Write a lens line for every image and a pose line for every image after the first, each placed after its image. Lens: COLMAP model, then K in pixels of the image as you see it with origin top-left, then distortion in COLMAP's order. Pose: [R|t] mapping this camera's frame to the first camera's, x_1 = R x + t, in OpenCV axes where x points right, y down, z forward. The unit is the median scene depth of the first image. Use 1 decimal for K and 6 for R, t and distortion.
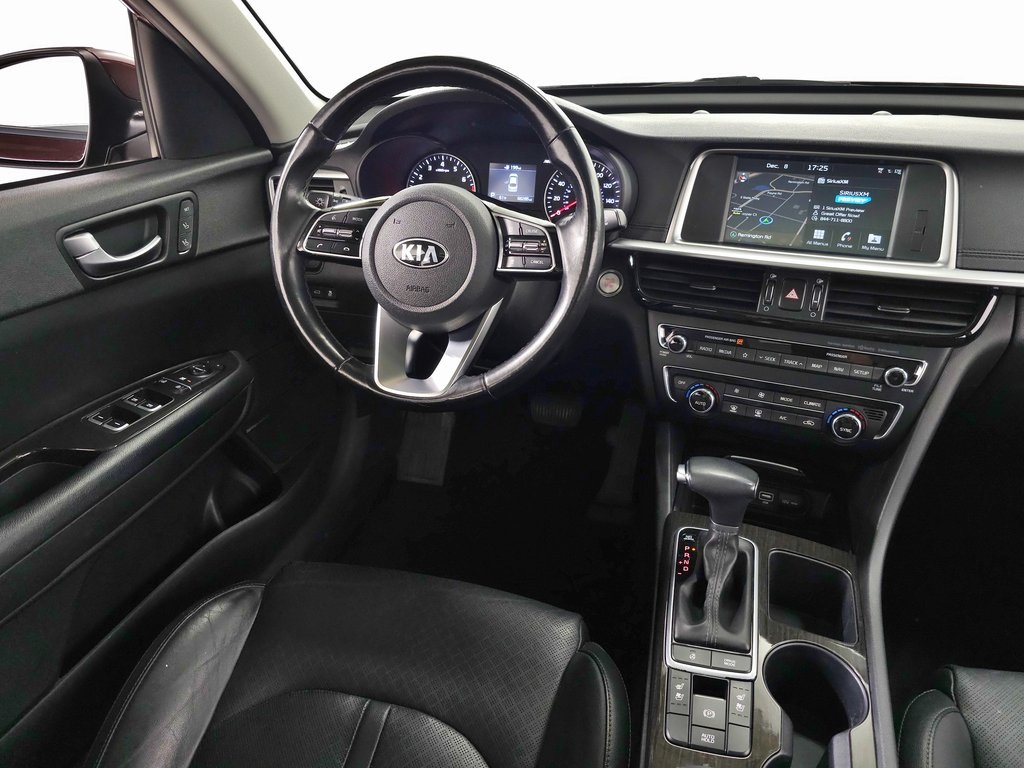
lens RADIAL K [[687.8, 0, 514.1], [0, 687.8, 374.5], [0, 0, 1]] dist [0.040121, -0.045074]
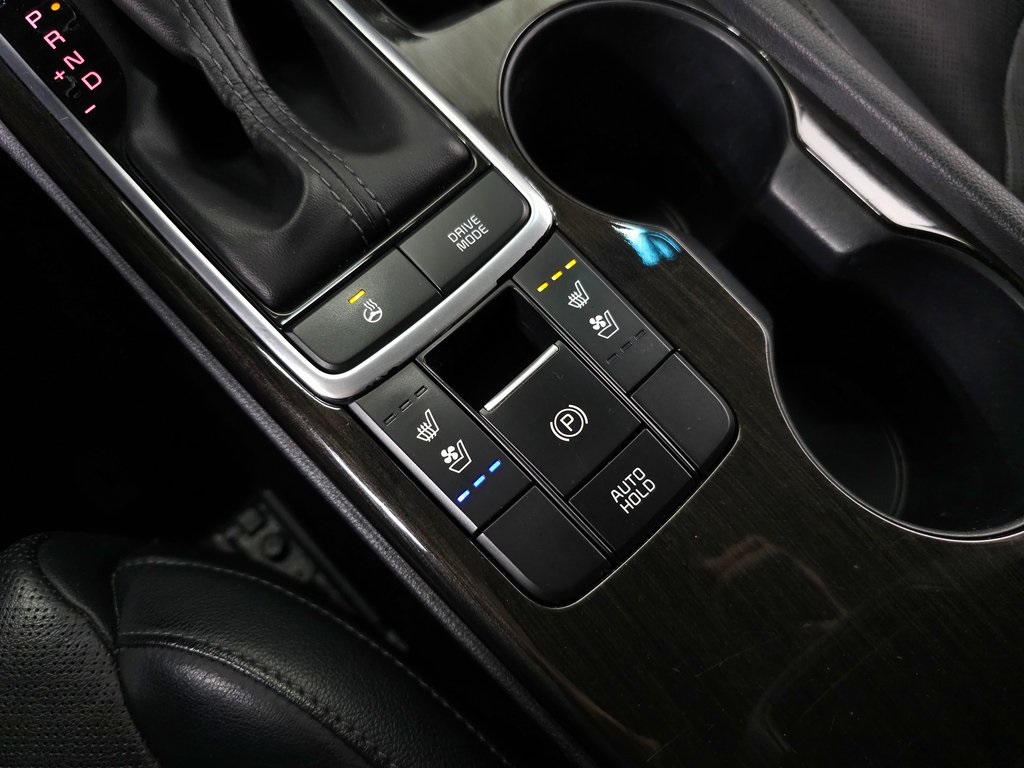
lens RADIAL K [[687.8, 0, 520.8], [0, 687.8, 383.2], [0, 0, 1]] dist [0.040121, -0.045074]
pose [[0.515805, -0.786464, 0.339735, 0.138881], [0.371884, 0.562795, 0.738217, 0.194819], [-0.771782, -0.254434, 0.582766, 0.633385]]
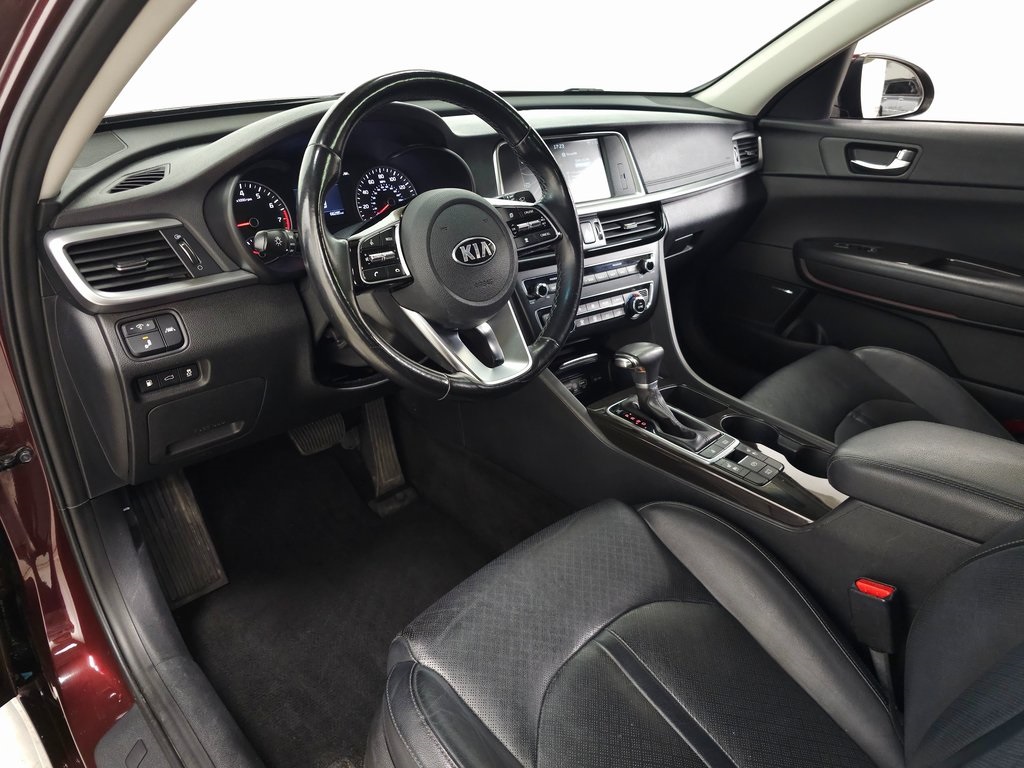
lens RADIAL K [[687.8, 0, 522.1], [0, 687.8, 377.7], [0, 0, 1]] dist [0.040121, -0.045074]
pose [[0.501163, -0.355855, 0.788798, -0.895278], [0.375188, 0.910757, 0.172500, -0.136290], [-0.779788, 0.209497, 0.589950, 0.310761]]
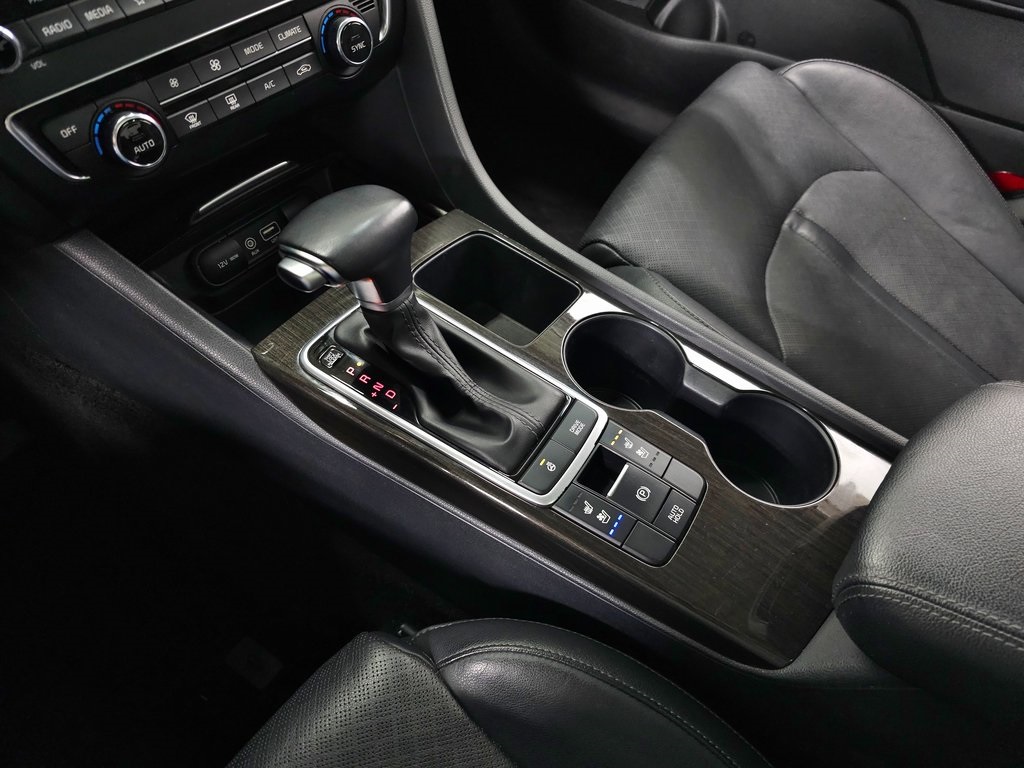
lens RADIAL K [[687.8, 0, 517.9], [0, 687.8, 390.6], [0, 0, 1]] dist [0.040121, -0.045074]
pose [[0.279390, -0.753163, 0.595556, -0.067636], [0.383986, 0.656140, 0.649643, -0.060288], [-0.880055, 0.047181, 0.472523, 0.576430]]
